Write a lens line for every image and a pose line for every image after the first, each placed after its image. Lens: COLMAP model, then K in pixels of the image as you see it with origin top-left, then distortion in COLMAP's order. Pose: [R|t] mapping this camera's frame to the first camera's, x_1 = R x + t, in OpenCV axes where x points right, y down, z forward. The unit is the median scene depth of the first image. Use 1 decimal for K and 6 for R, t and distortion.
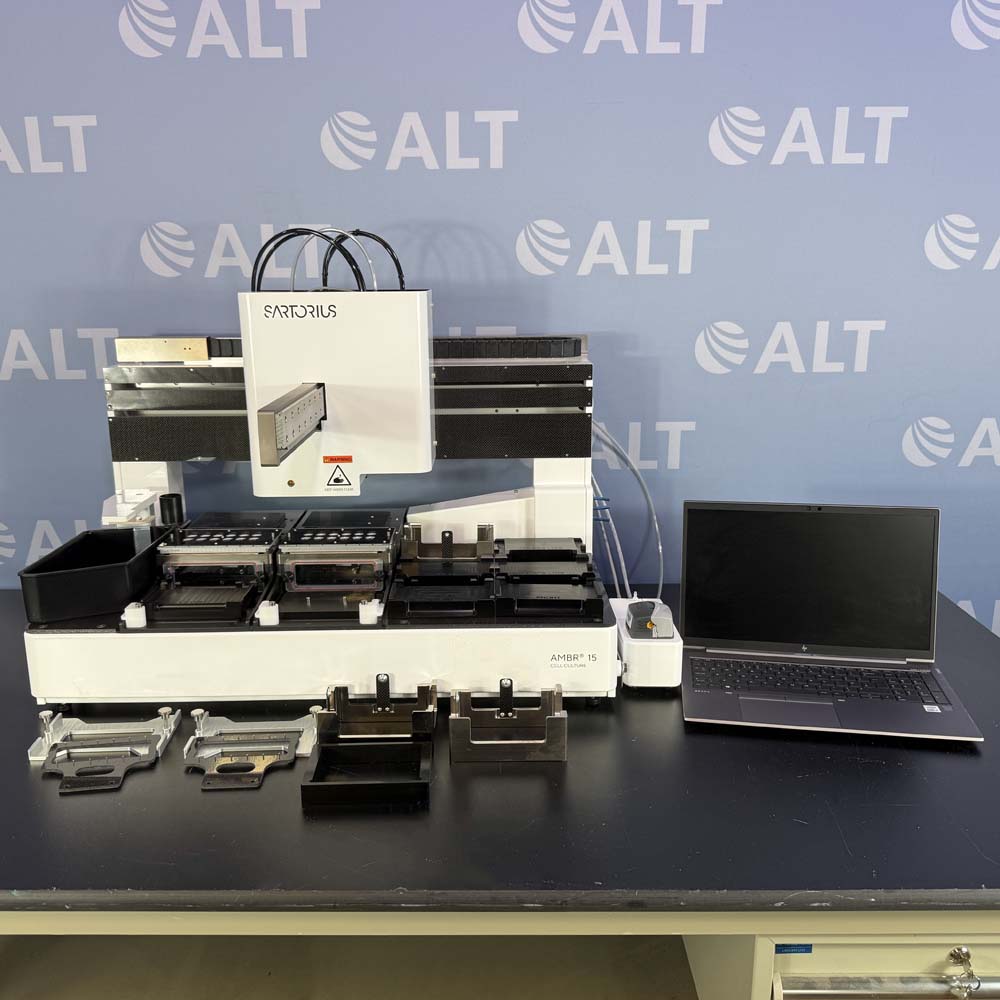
lens RADIAL K [[979.2, 0, 500.0], [0, 979.2, 500.0], [0, 0, 1]] dist [0.200543, -0.539813]
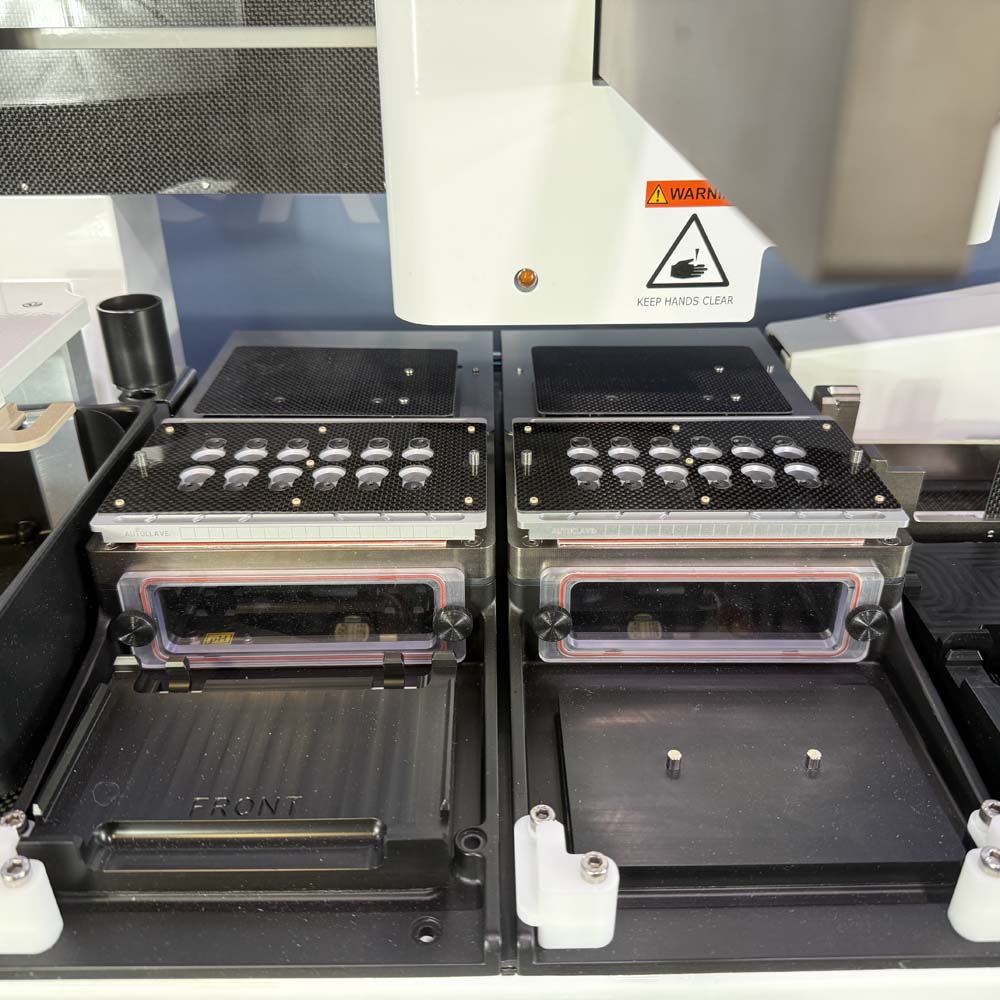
lens RADIAL K [[979.2, 0, 500.0], [0, 979.2, 500.0], [0, 0, 1]] dist [0.200543, -0.539813]
pose [[0.999985, 0.005165, 0.002010, -0.221317], [-0.005515, 0.963602, 0.267283, -0.032591], [-0.000556, -0.267290, 0.963616, 0.703373]]
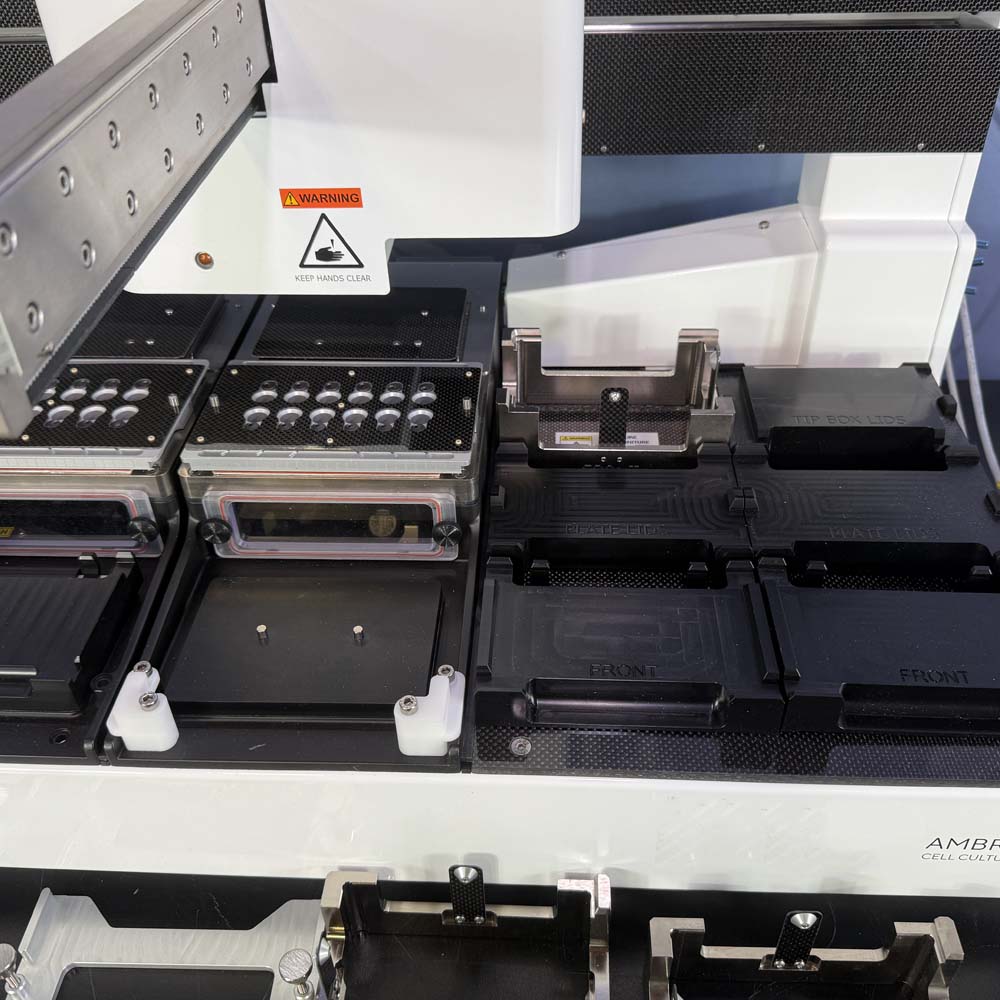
lens RADIAL K [[979.2, 0, 500.0], [0, 979.2, 500.0], [0, 0, 1]] dist [0.200543, -0.539813]
pose [[0.997752, 0.022541, -0.063110, -0.075005], [0.006723, 0.903317, 0.428920, -0.096655], [0.066677, -0.428380, 0.901135, 0.633518]]
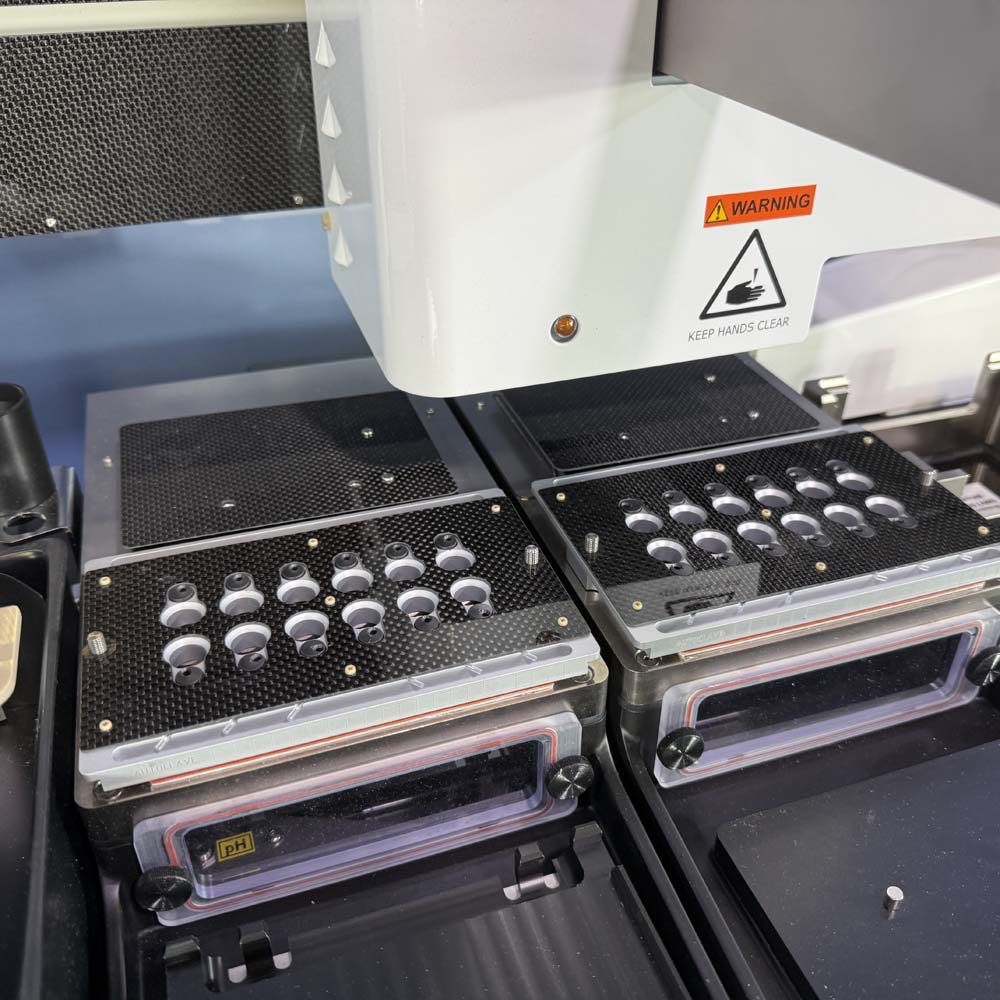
lens RADIAL K [[979.2, 0, 500.0], [0, 979.2, 500.0], [0, 0, 1]] dist [0.200543, -0.539813]
pose [[0.951597, -0.160456, 0.262138, -0.296900], [0.060356, 0.933857, 0.352518, -0.063105], [-0.301363, -0.319634, 0.898340, 0.784725]]
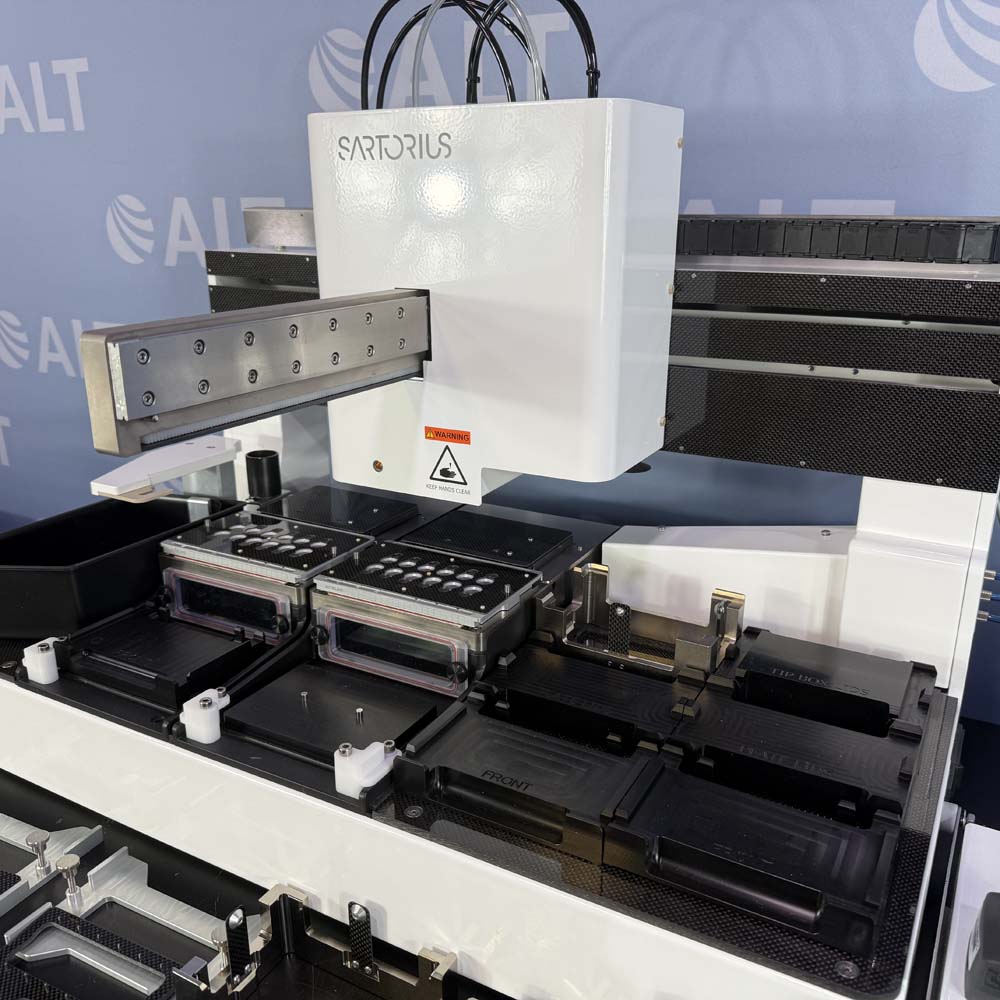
lens RADIAL K [[930.6, 0, 518.5], [0, 930.6, 510.7], [0, 0, 1]] dist [0.090314, -0.118745]
pose [[0.873458, 0.163574, -0.458602, 0.111752], [-0.121424, 0.985300, 0.120170, -0.066700], [0.471517, -0.049278, 0.880479, 0.565493]]
